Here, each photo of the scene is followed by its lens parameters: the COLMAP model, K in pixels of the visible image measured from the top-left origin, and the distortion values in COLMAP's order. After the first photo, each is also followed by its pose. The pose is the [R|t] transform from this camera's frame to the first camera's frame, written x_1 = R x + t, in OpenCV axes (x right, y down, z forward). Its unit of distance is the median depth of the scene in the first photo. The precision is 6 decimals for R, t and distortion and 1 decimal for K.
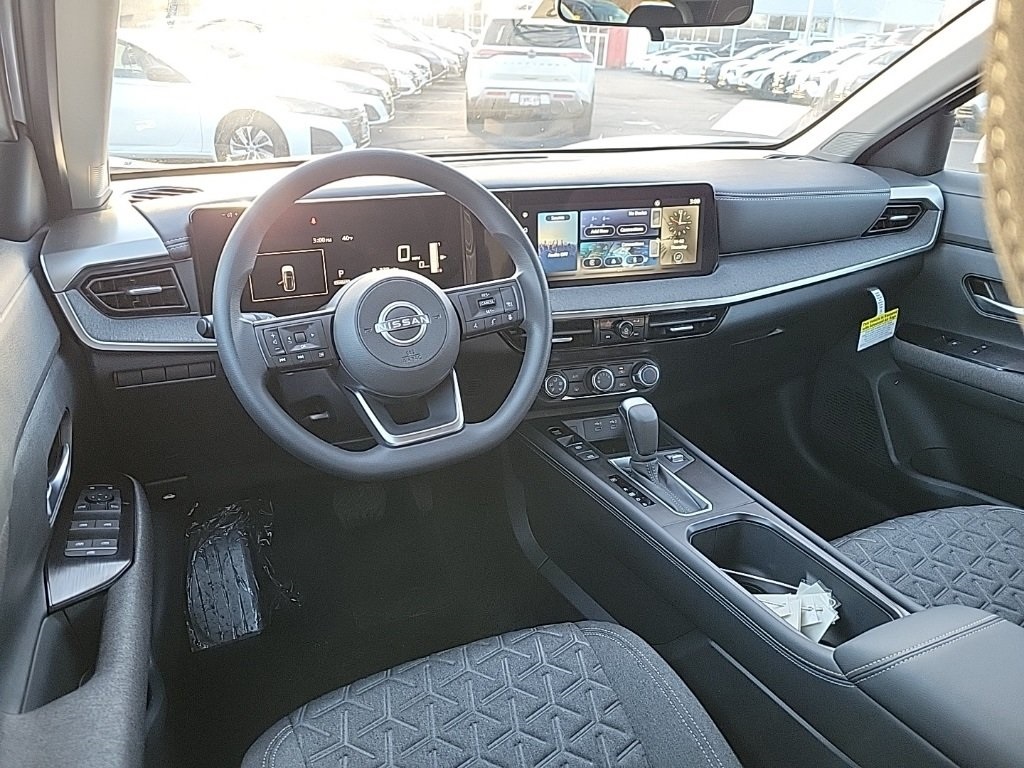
lens RADIAL K [[772.3, 0, 512.1], [0, 772.3, 372.1], [0, 0, 1]] dist [0.045348, -0.016713]
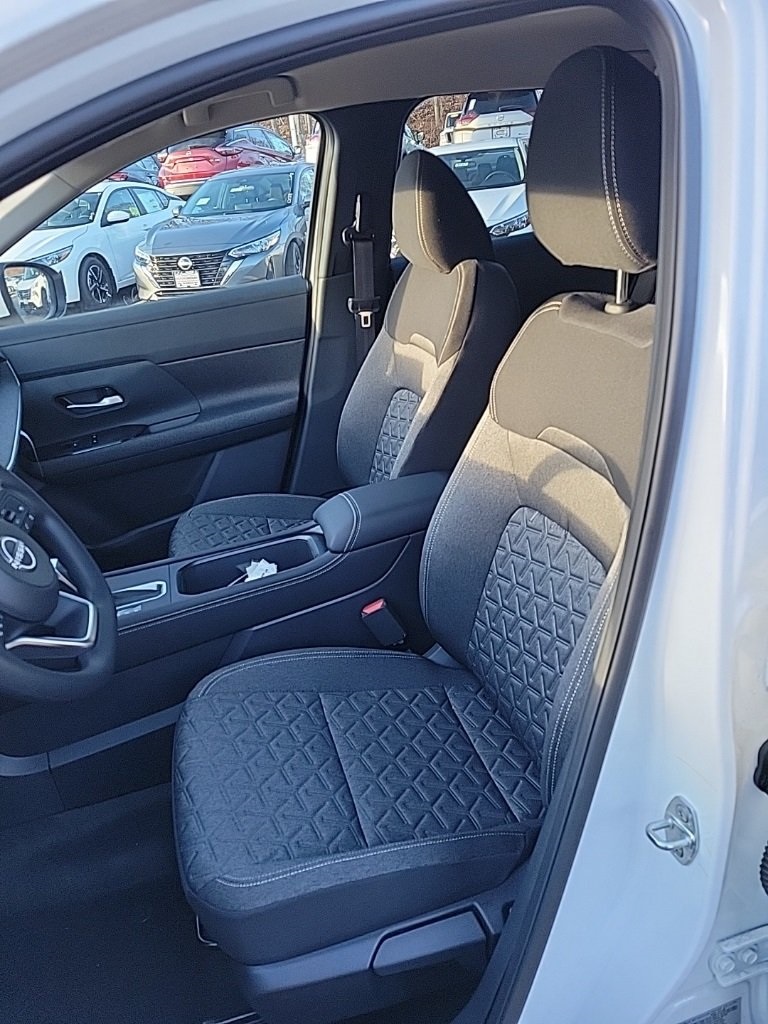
lens RADIAL K [[765.7, 0, 400.8], [0, 765.7, 494.6], [0, 0, 1]] dist [0.047378, -0.002523]
pose [[0.133749, -0.435137, 0.890375, -0.684290], [0.477208, 0.815702, 0.326959, -0.157649], [-0.868553, 0.381164, 0.316750, 0.145382]]
